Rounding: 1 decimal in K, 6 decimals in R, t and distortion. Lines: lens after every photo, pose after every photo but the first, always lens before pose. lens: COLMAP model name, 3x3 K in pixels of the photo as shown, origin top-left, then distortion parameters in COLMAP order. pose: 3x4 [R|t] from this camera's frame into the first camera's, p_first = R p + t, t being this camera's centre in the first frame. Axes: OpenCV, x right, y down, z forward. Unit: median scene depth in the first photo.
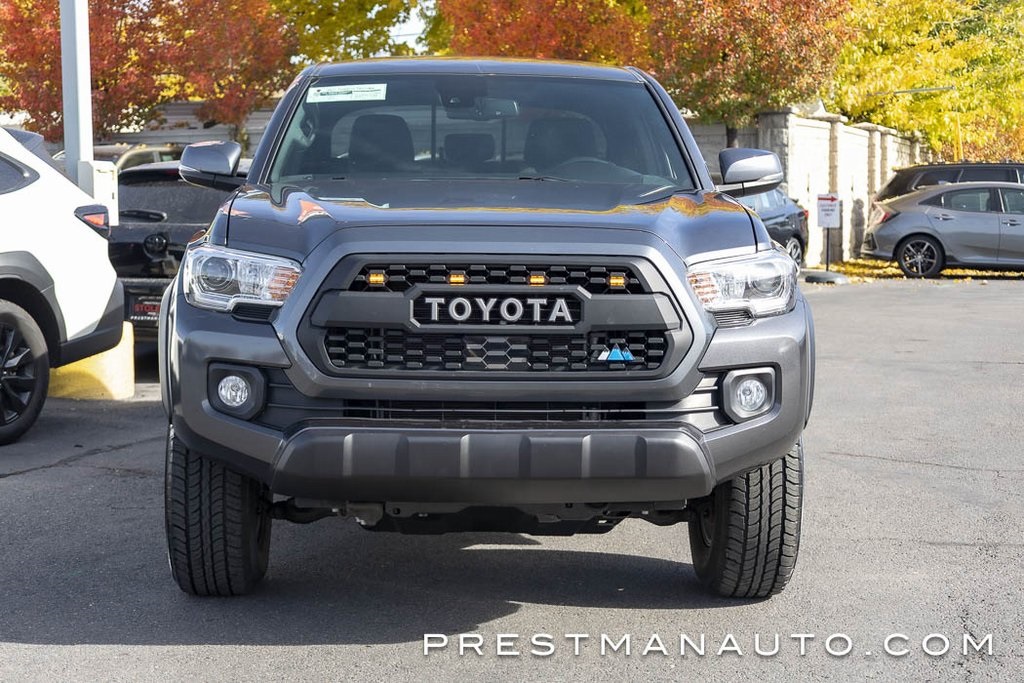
lens RADIAL K [[1656.9, 0, 511.4], [0, 1656.9, 345.4], [0, 0, 1]] dist [-0.007421, 0.000000]
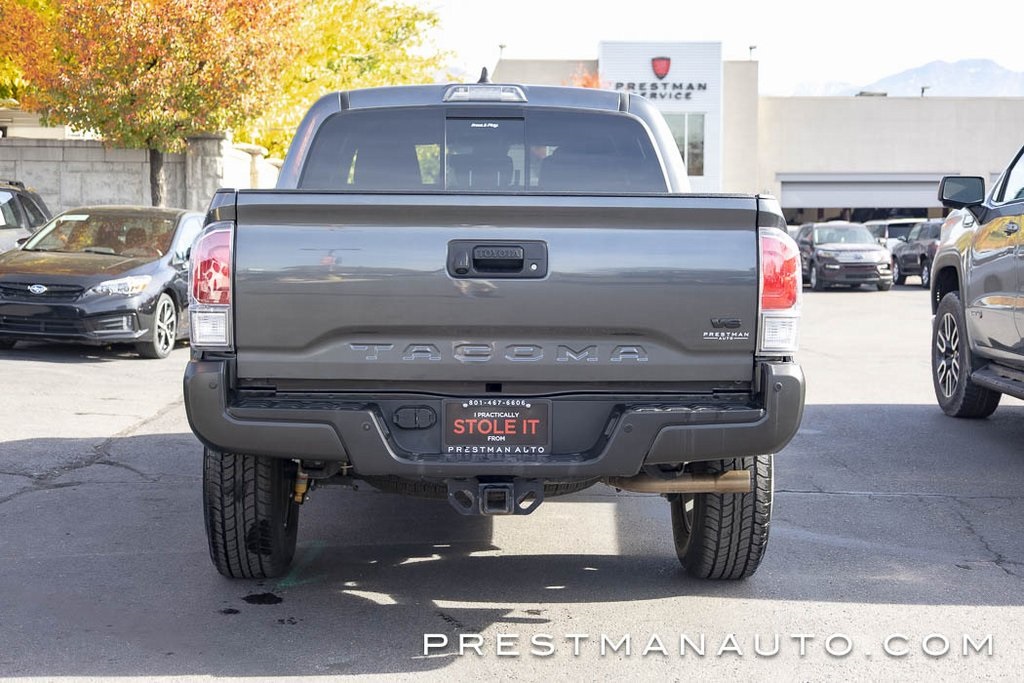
lens RADIAL K [[1563.9, 0, 510.4], [0, 1563.9, 341.4], [0, 0, 1]] dist [0.026324, 0.000000]
pose [[0.916041, -0.014314, 0.400828, -0.020172], [0.024059, 0.999524, -0.019289, -0.017264], [-0.400361, 0.027313, 0.915950, 0.206170]]
